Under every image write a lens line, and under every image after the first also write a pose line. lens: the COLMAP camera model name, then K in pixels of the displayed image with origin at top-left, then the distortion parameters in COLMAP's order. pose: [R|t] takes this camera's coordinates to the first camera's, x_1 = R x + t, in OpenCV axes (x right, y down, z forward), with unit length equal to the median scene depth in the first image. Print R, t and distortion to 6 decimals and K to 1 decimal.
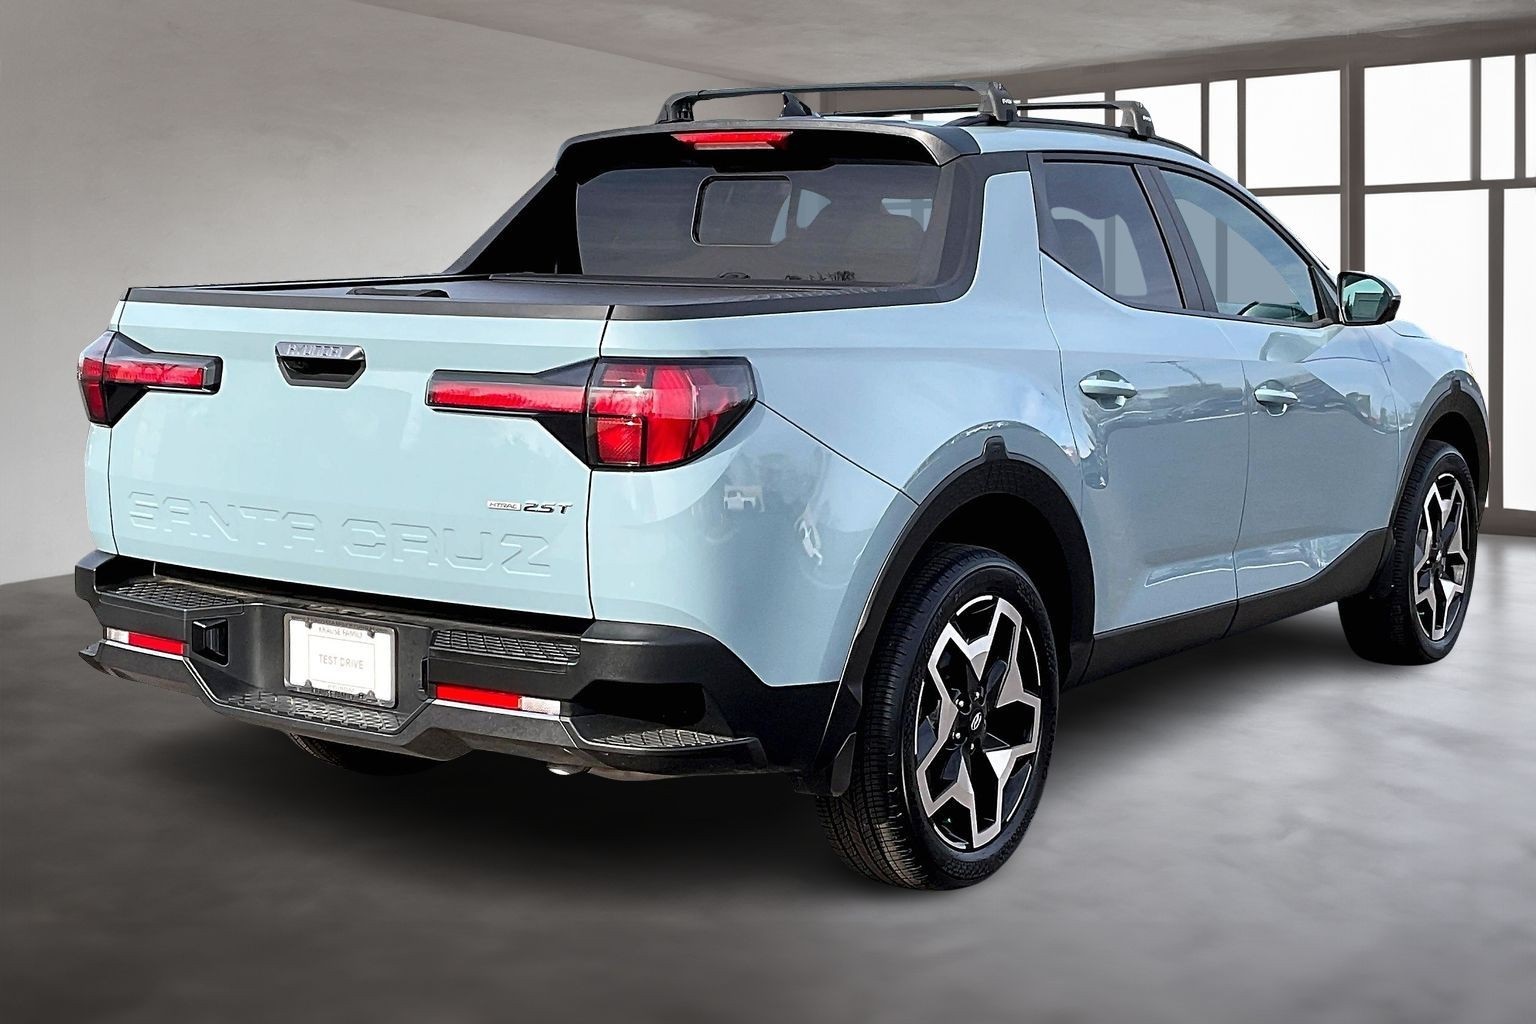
lens RADIAL K [[2279.3, 0, 768.0], [0, 2279.3, 512.0], [0, 0, 1]] dist [0.015388, 0.001132]
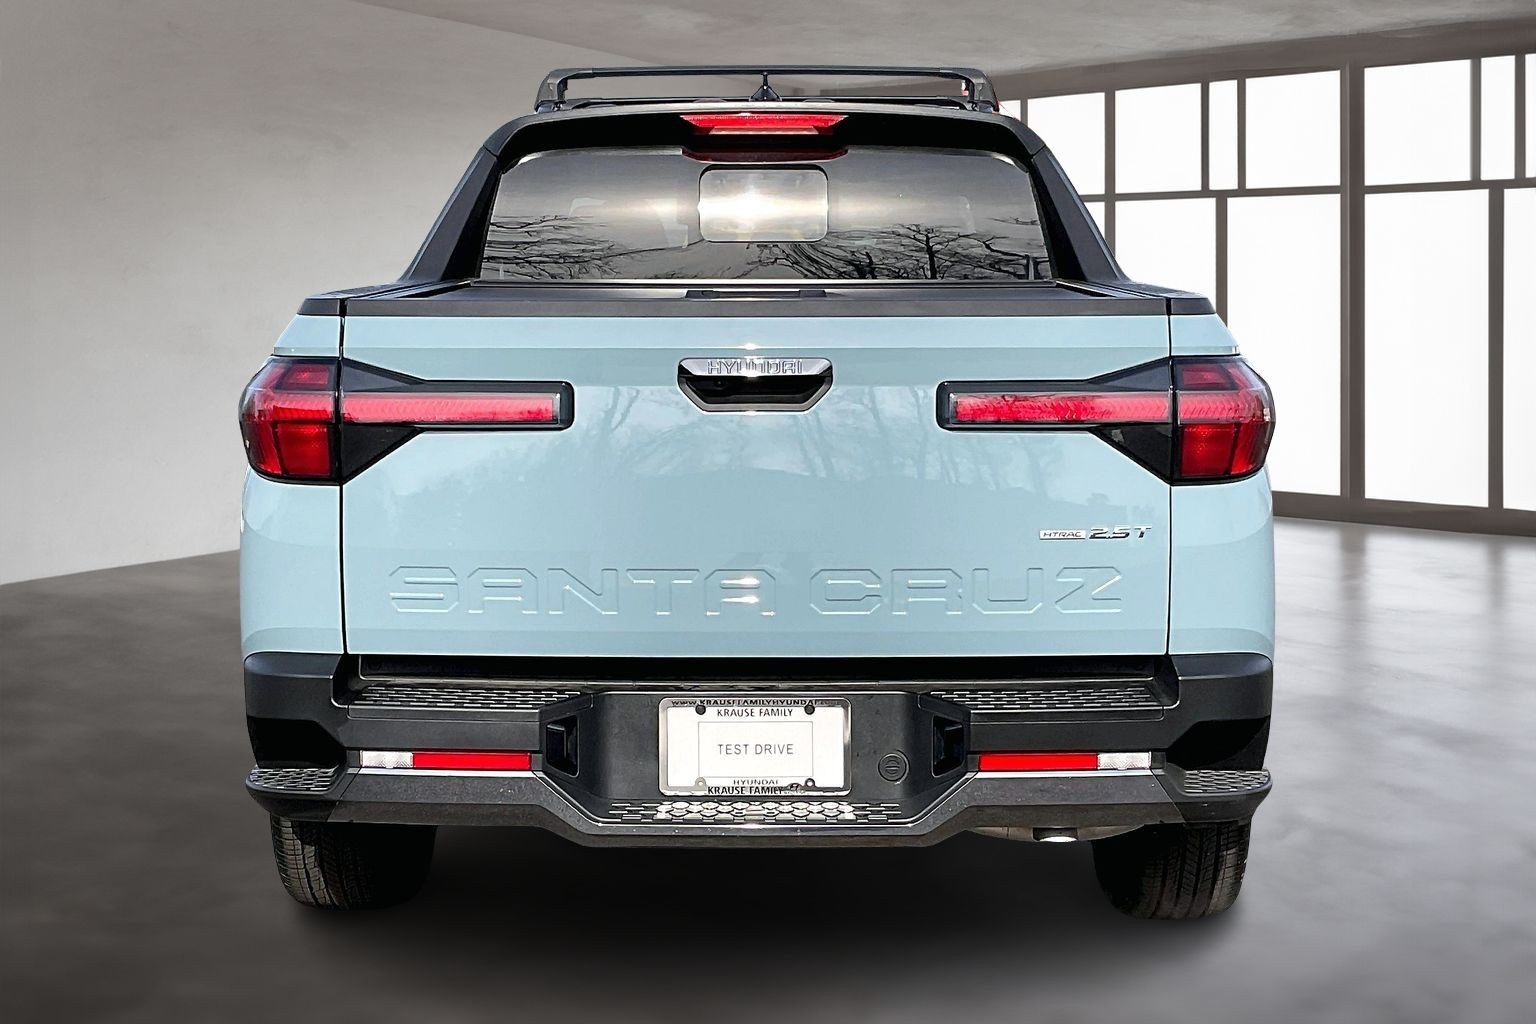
lens RADIAL K [[2278.2, 0, 768.0], [0, 2278.2, 512.0], [0, 0, 1]] dist [0.009716, 0.011739]
pose [[0.821533, -0.071614, 0.565646, -0.640364], [0.077345, 0.996908, 0.013880, -0.029545], [-0.564891, 0.032347, 0.824531, 0.328814]]
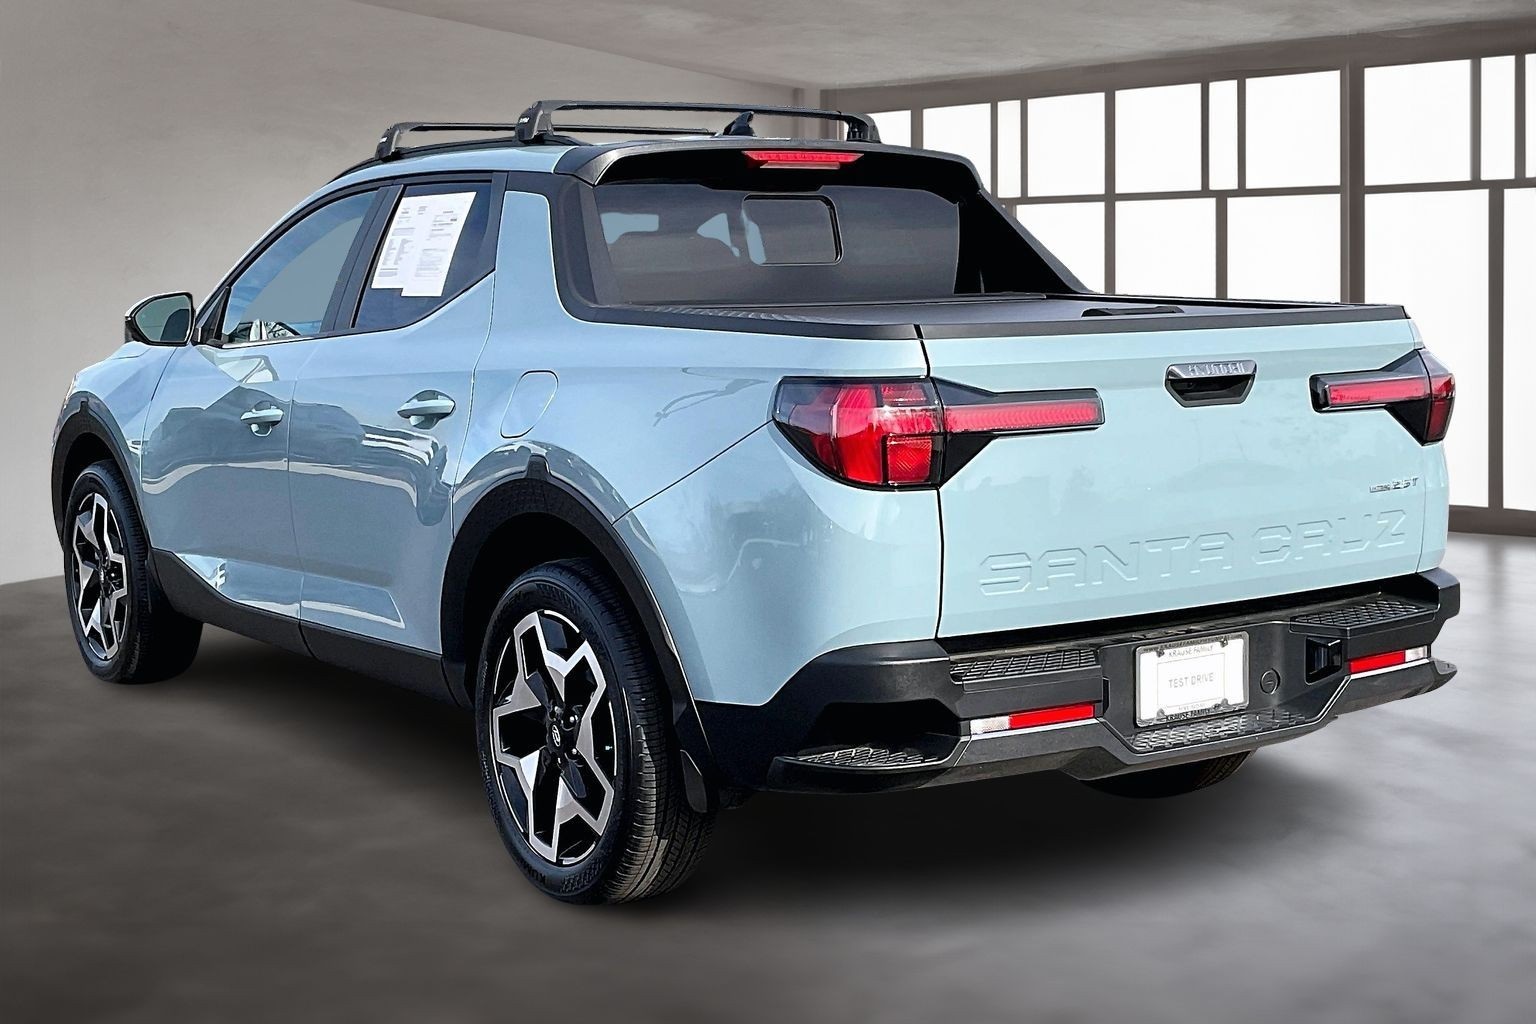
lens RADIAL K [[2279.3, 0, 768.0], [0, 2279.3, 512.0], [0, 0, 1]] dist [0.015388, 0.001132]
pose [[0.343918, -0.121125, 0.931155, -1.179485], [0.129566, 0.988281, 0.080702, -0.112575], [-0.930018, 0.092891, 0.355582, 0.816239]]
